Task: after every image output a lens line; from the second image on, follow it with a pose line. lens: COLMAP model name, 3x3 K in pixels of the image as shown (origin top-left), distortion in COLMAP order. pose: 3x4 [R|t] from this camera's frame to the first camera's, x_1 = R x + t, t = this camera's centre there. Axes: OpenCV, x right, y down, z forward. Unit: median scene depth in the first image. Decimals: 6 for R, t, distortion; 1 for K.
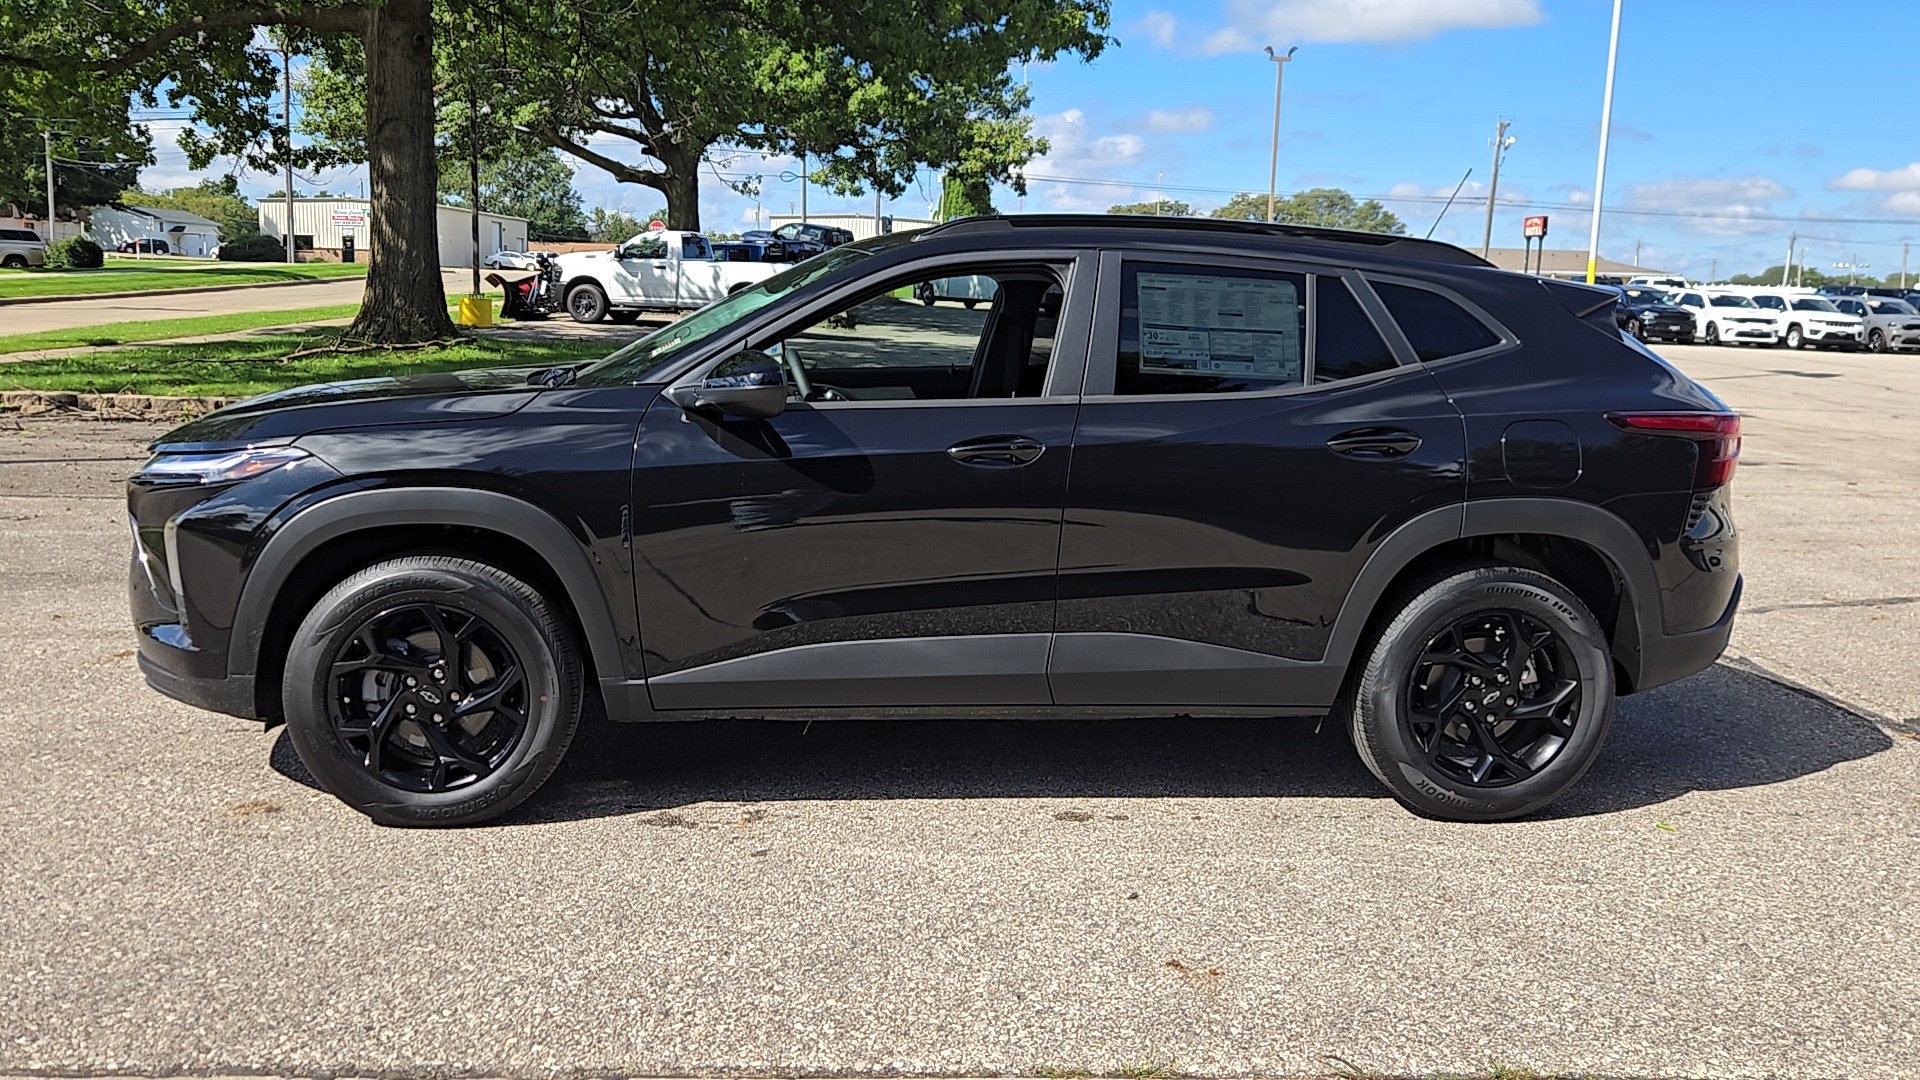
lens RADIAL K [[1605.5, 0, 962.3], [0, 1605.5, 535.6], [0, 0, 1]] dist [0.008439, -0.007448]
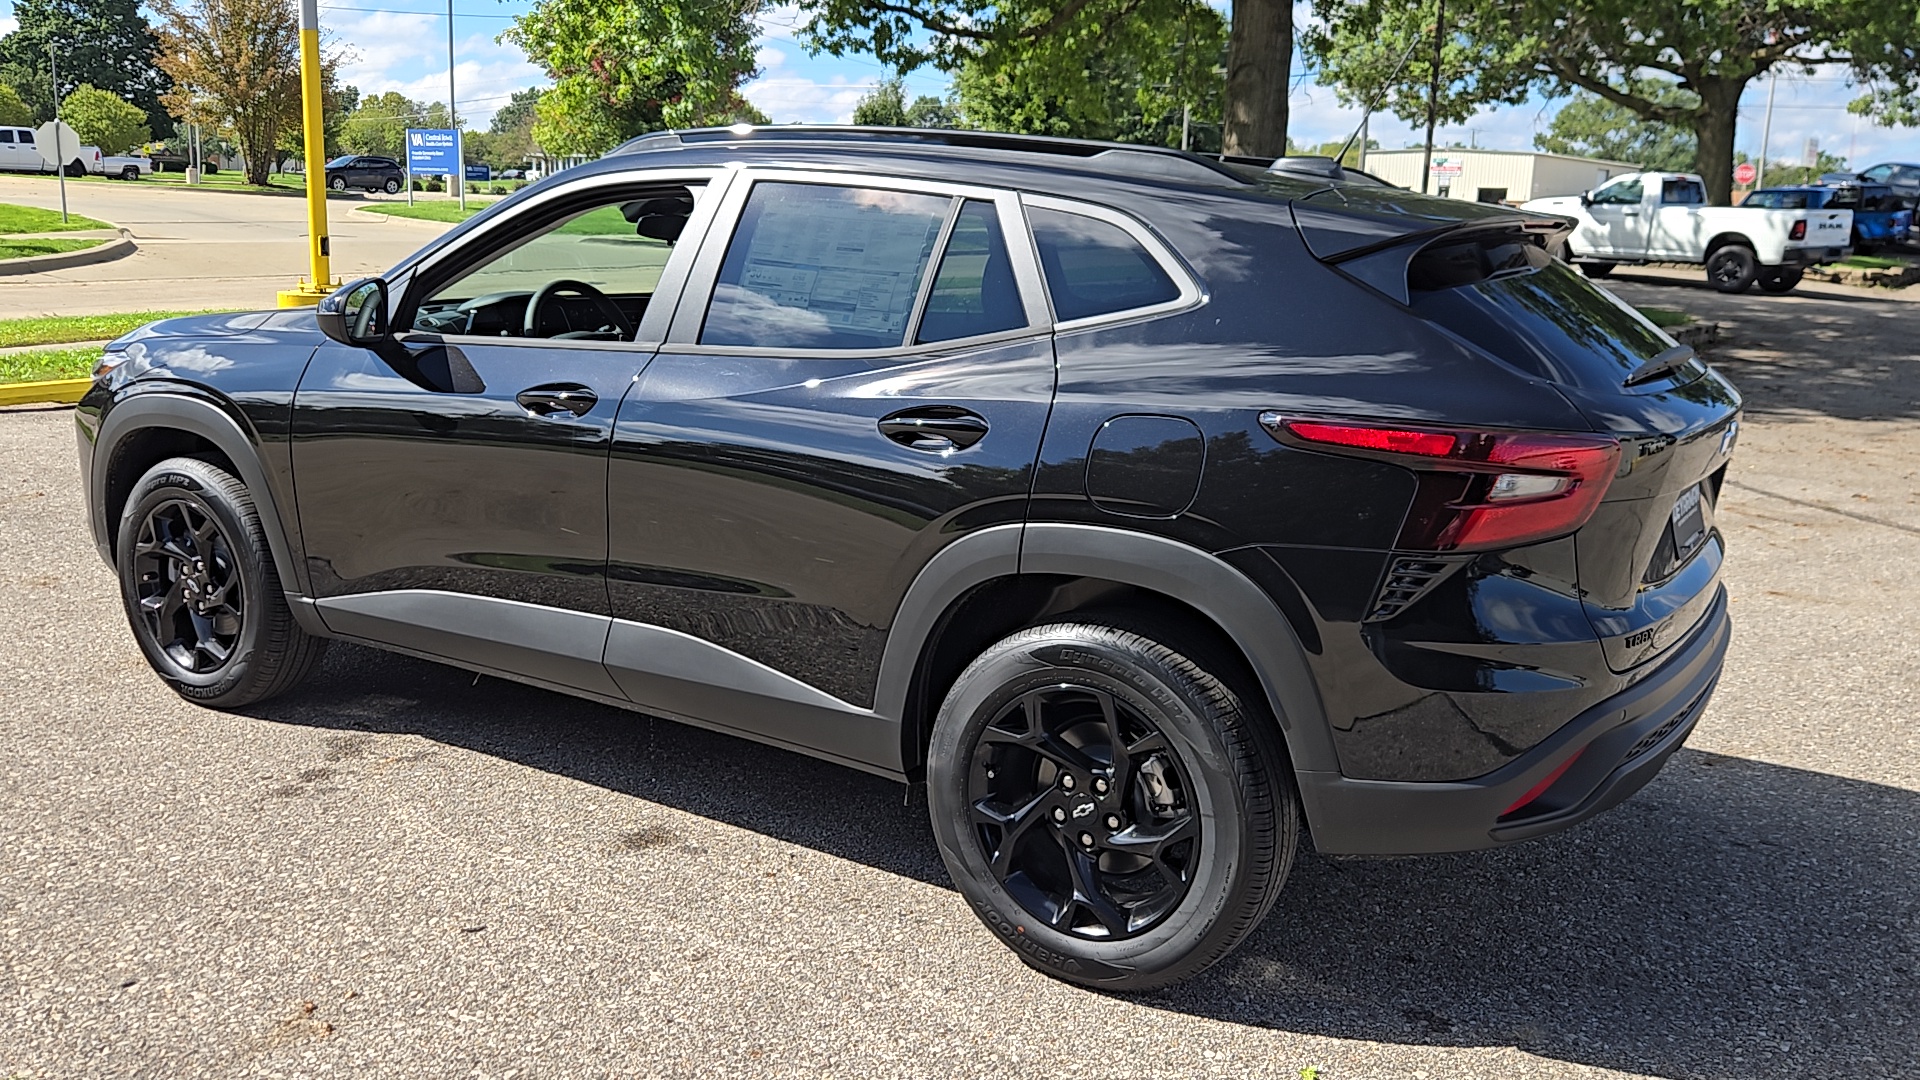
lens RADIAL K [[1605.5, 0, 961.6], [0, 1605.5, 544.5], [0, 0, 1]] dist [0.008439, -0.007448]
pose [[0.761563, 0.132395, -0.634424, 0.119778], [-0.110513, 0.991103, 0.074168, -0.009774], [0.638599, 0.013628, 0.769419, 0.071736]]
